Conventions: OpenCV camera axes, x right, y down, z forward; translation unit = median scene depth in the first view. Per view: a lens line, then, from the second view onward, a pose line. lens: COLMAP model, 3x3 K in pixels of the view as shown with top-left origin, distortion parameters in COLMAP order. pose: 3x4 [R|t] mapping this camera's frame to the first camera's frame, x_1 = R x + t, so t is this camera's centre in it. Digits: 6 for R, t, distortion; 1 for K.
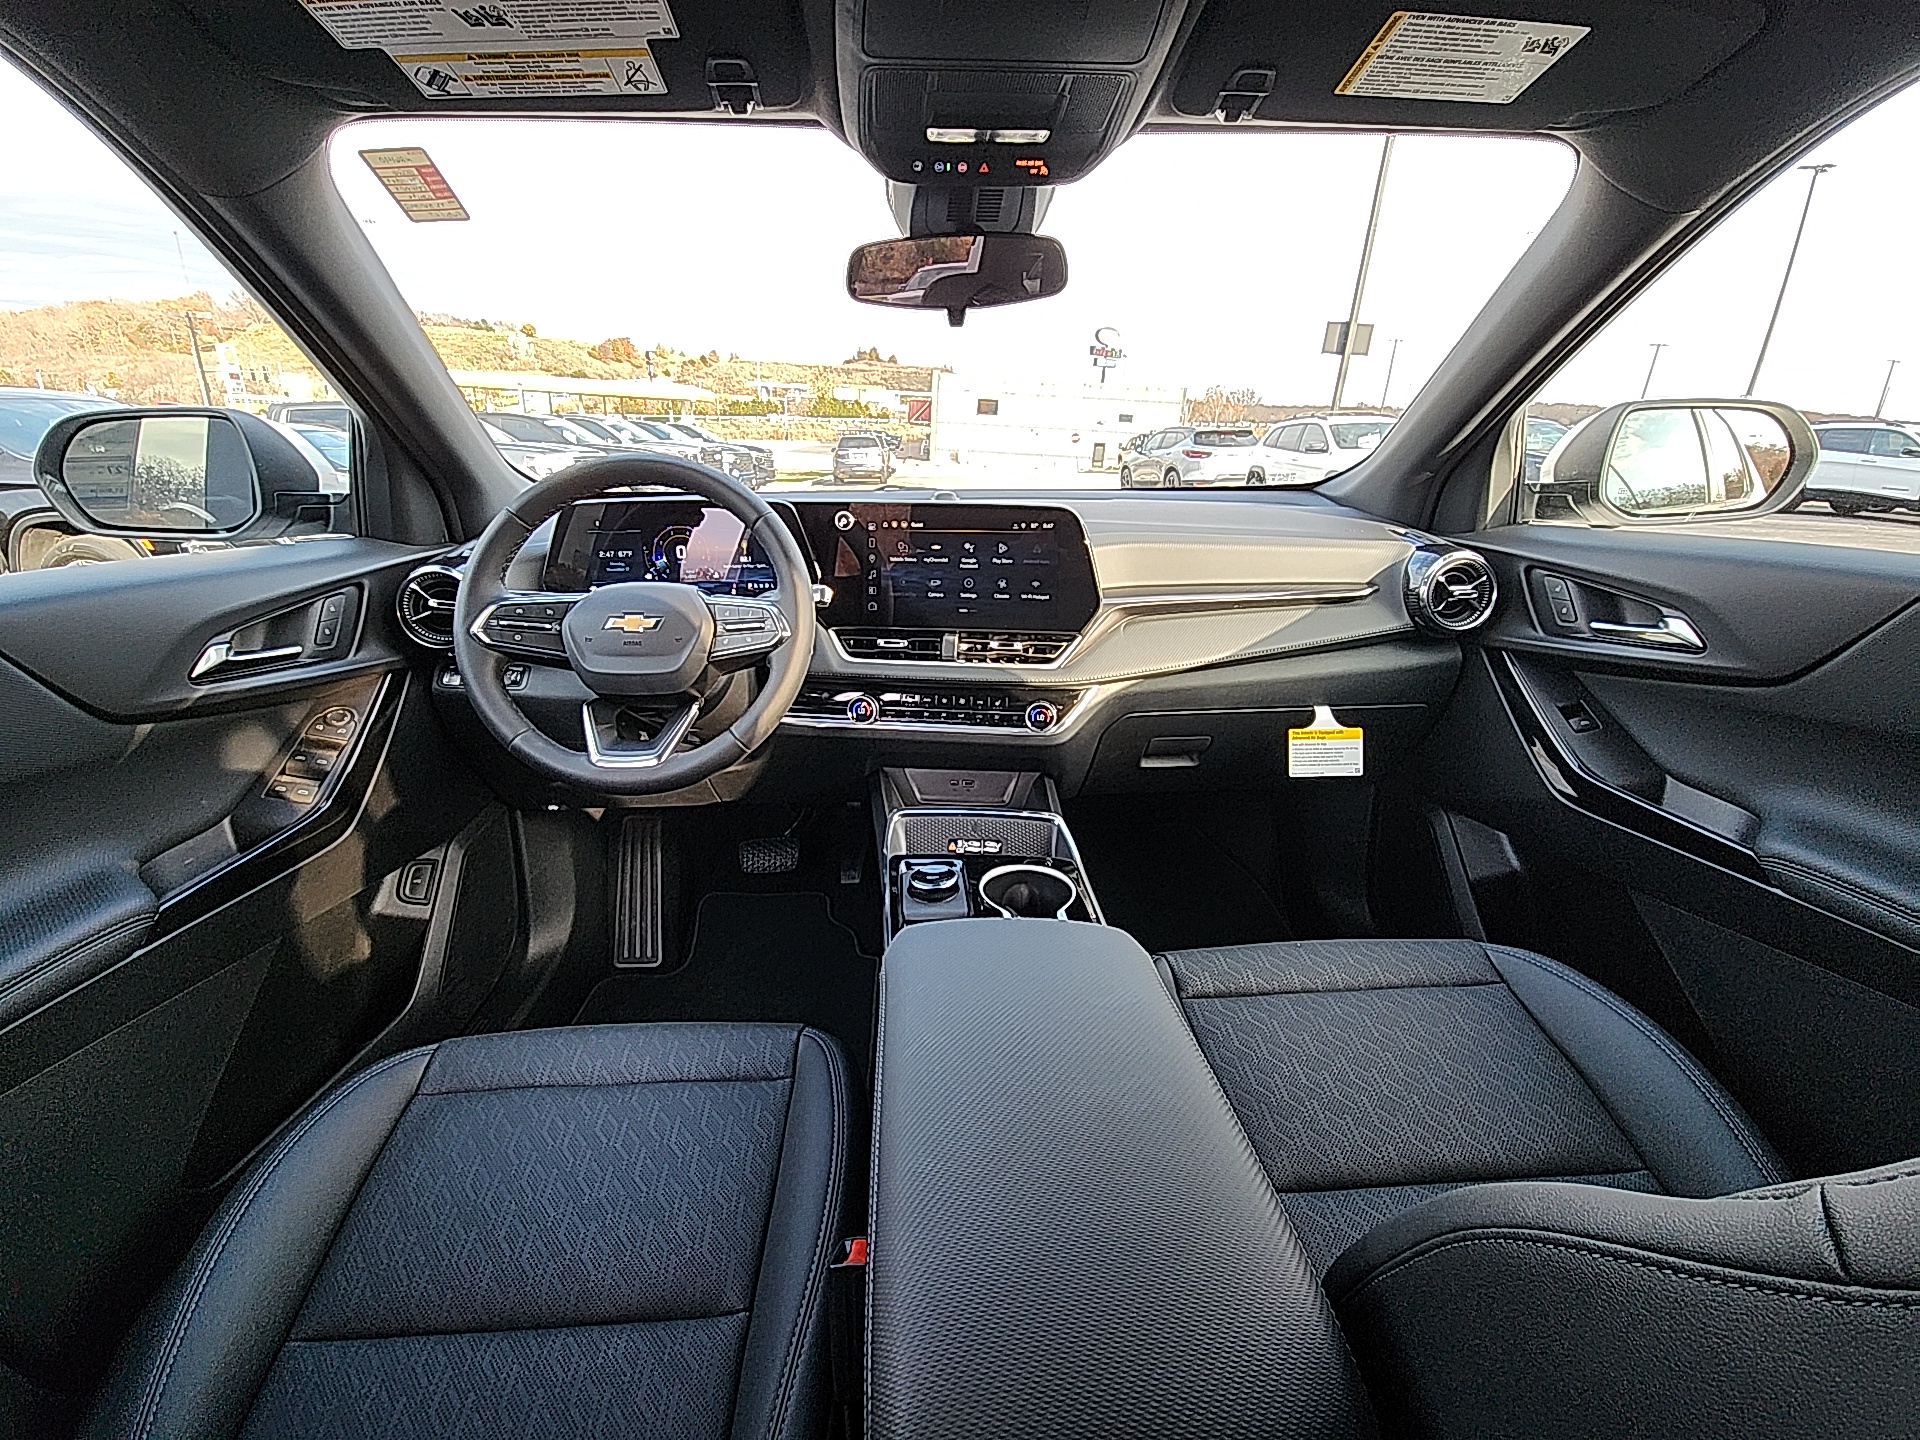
lens RADIAL K [[773.2, 0, 951.2], [0, 773.2, 702.3], [0, 0, 1]] dist [0.006732, -0.002666]
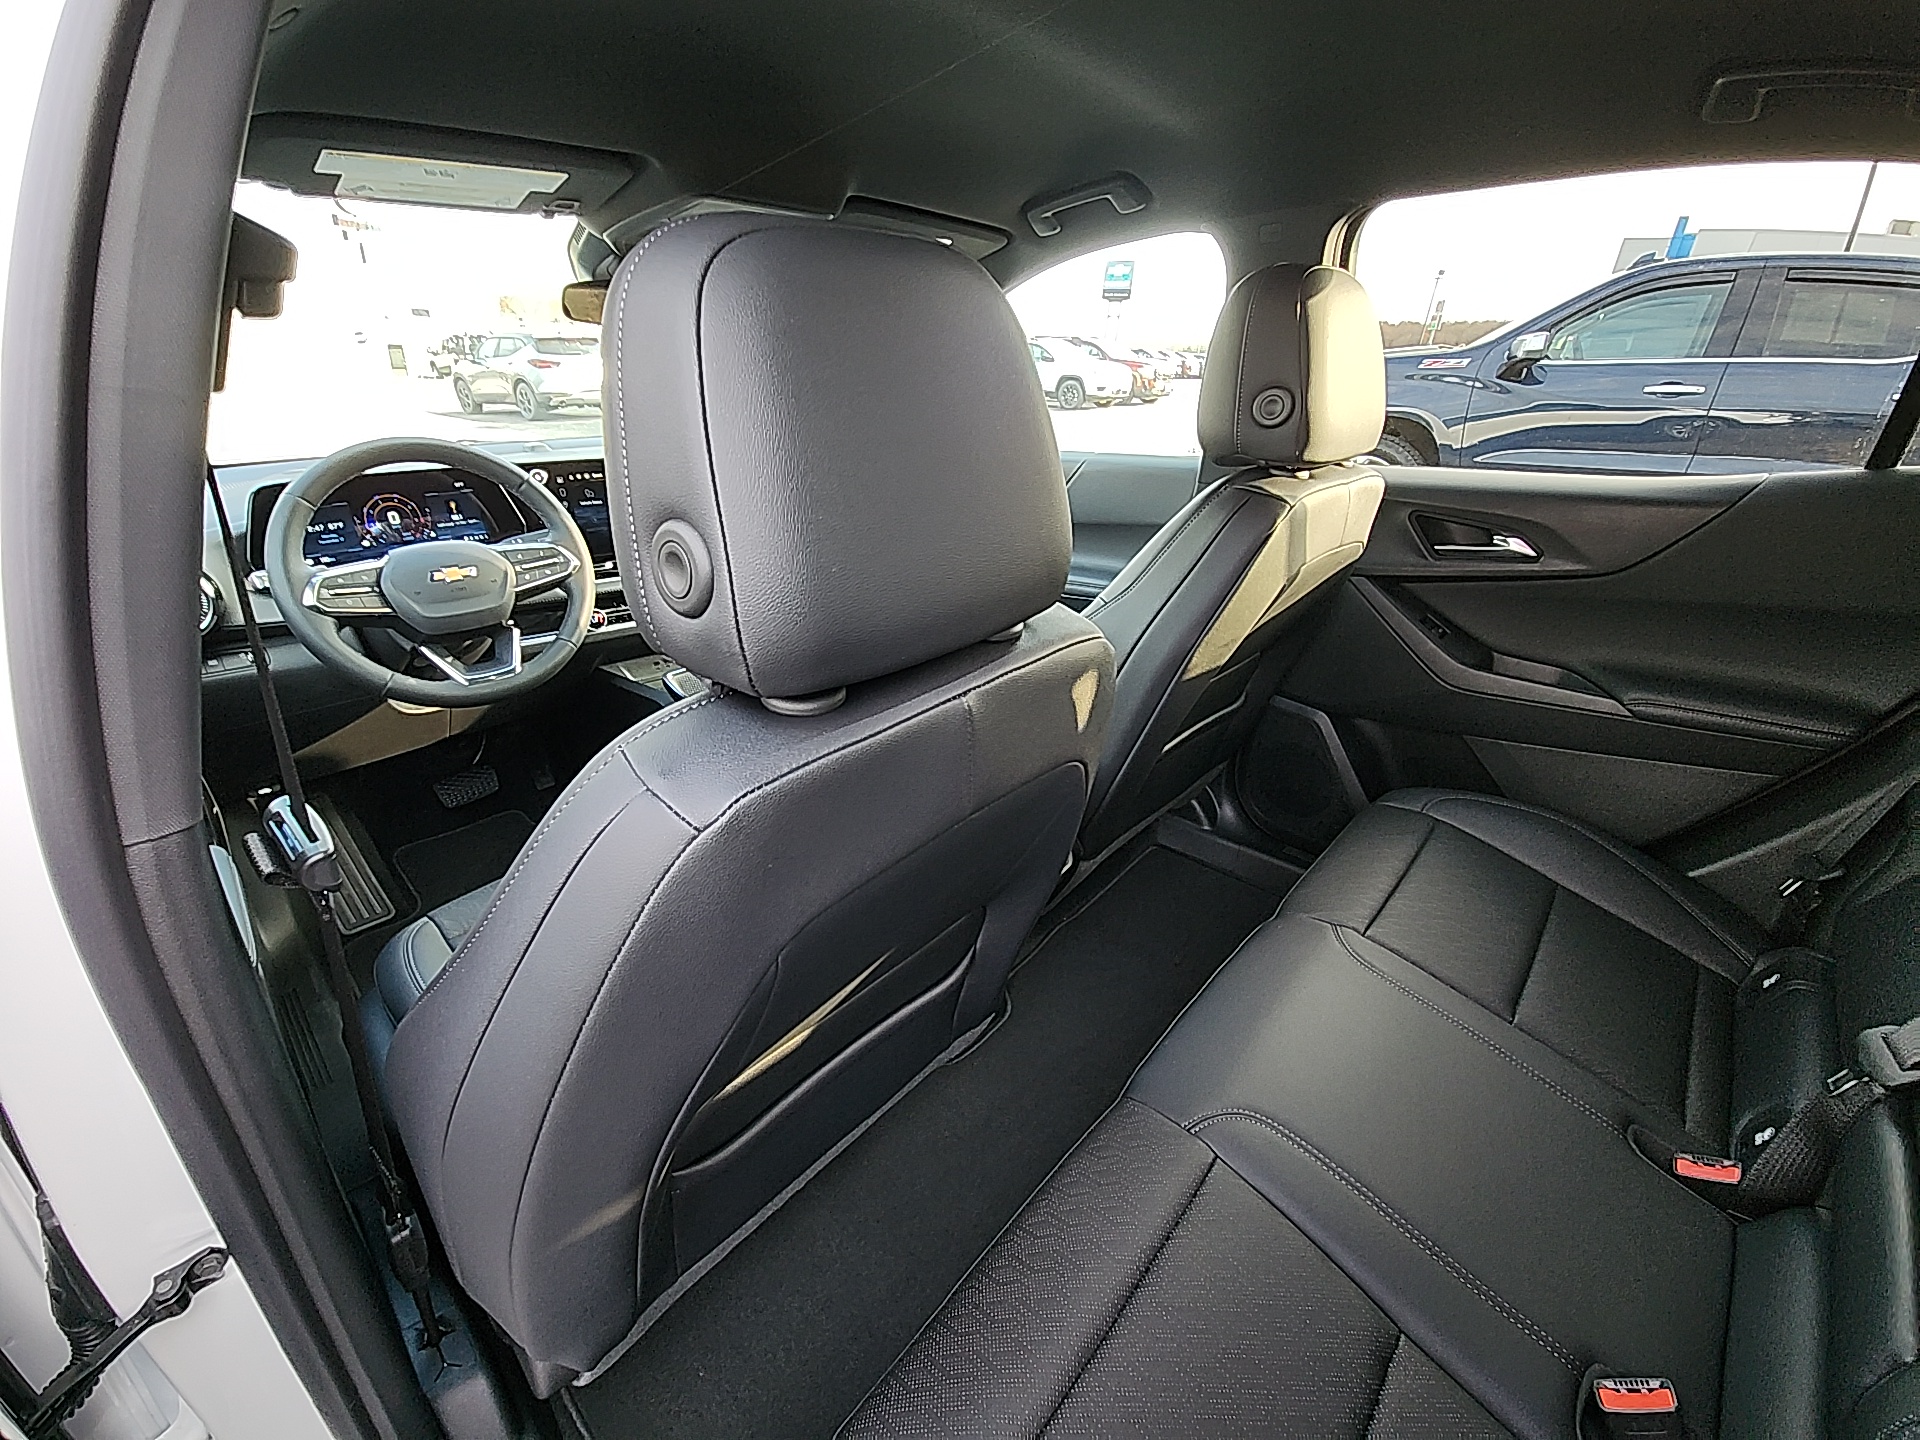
lens RADIAL K [[782.8, 0, 947.5], [0, 782.8, 704.8], [0, 0, 1]] dist [-0.001527, -0.000214]
pose [[0.725905, -0.277670, 0.629255, -0.561029], [0.208641, 0.960675, 0.183228, 0.031061], [-0.655386, -0.001718, 0.755292, -0.415622]]
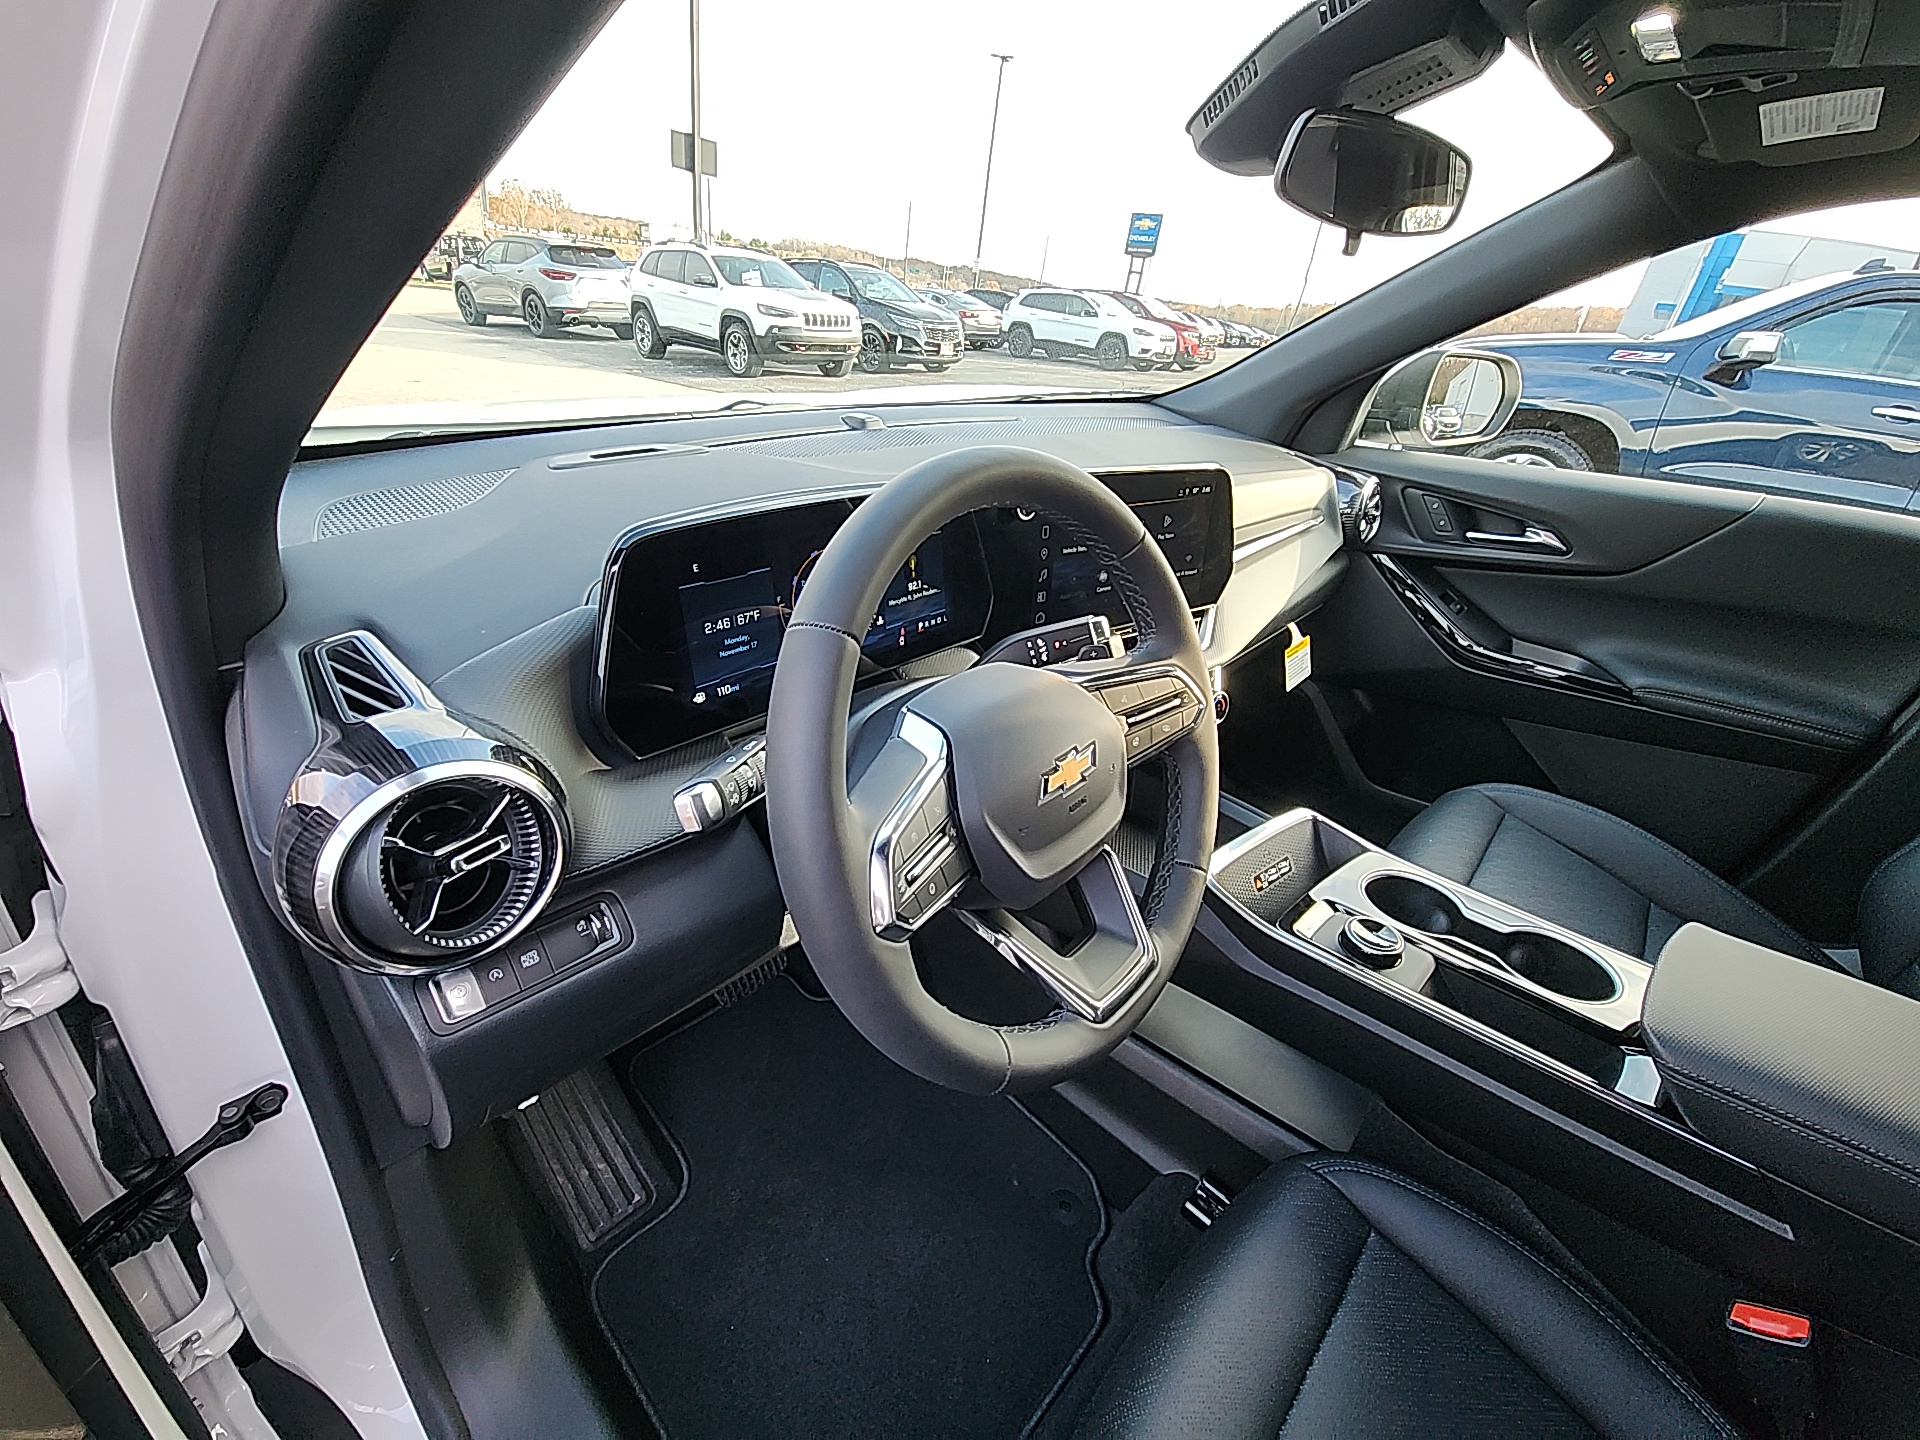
lens RADIAL K [[772.9, 0, 952.5], [0, 772.9, 703.2], [0, 0, 1]] dist [0.016987, -0.009063]
pose [[0.722727, -0.269420, 0.636457, -0.666383], [0.141193, 0.959025, 0.245635, -0.244421], [-0.676557, -0.087664, 0.731153, 0.526994]]
